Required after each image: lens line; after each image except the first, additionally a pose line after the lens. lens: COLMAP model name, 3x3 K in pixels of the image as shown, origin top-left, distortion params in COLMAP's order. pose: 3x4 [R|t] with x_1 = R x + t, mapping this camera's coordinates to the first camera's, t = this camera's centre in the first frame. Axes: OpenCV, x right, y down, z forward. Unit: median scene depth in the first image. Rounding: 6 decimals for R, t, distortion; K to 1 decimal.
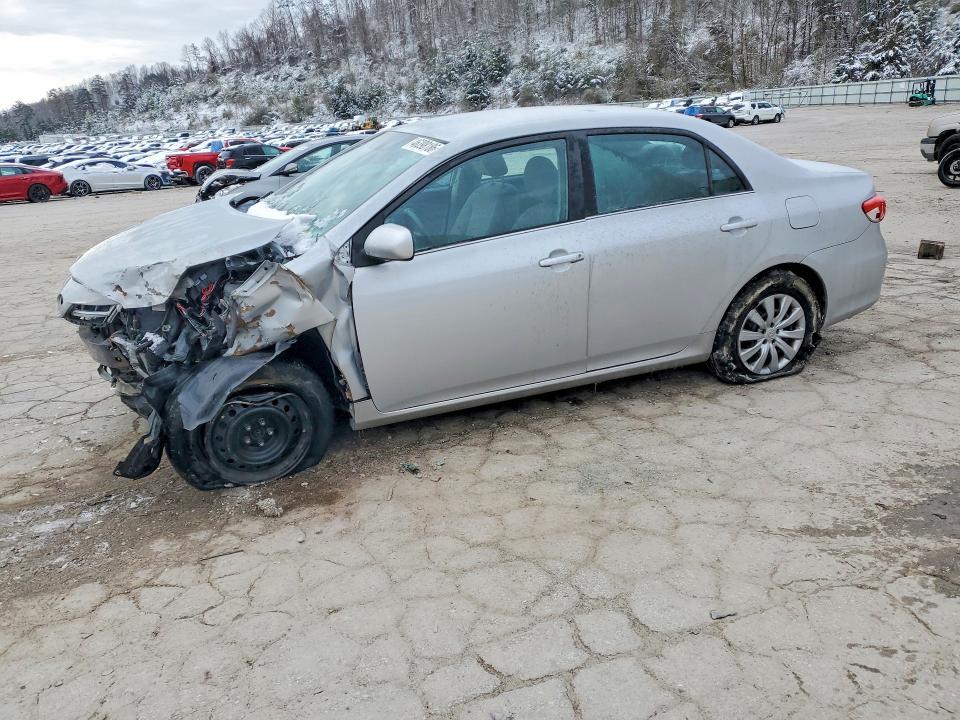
lens RADIAL K [[697.1, 0, 480.0], [0, 697.1, 360.0], [0, 0, 1]] dist [0.086900, -0.076631]
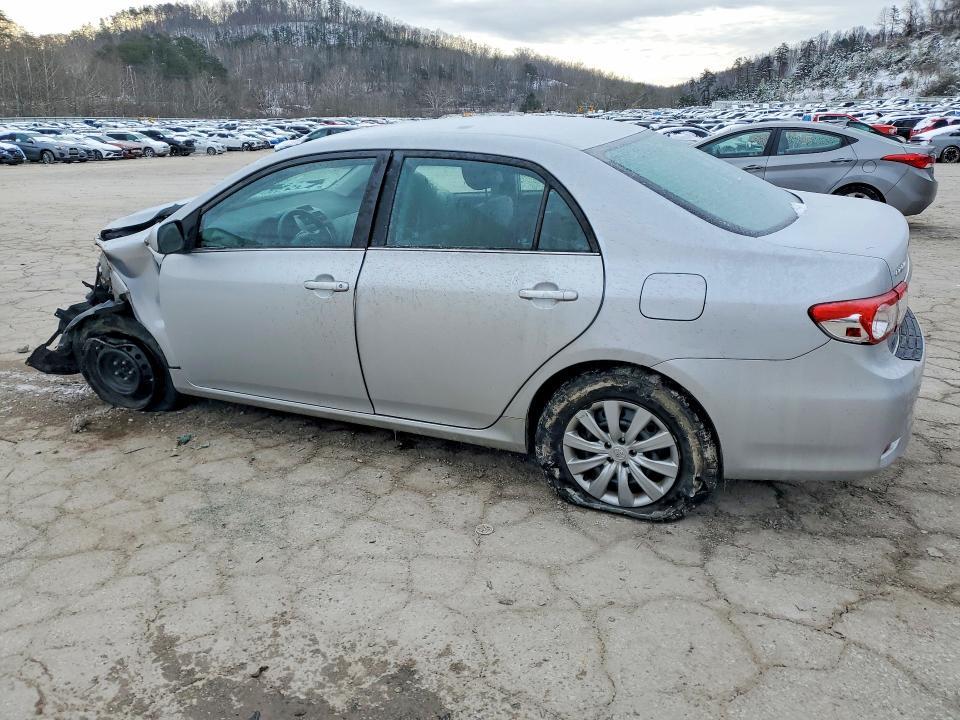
lens RADIAL K [[697.1, 0, 480.0], [0, 697.1, 360.0], [0, 0, 1]] dist [0.086900, -0.076631]
pose [[0.713082, 0.274944, -0.644918, 0.887325], [-0.252454, 0.958883, 0.129657, -0.219511], [0.654049, 0.070356, 0.753173, 0.426092]]
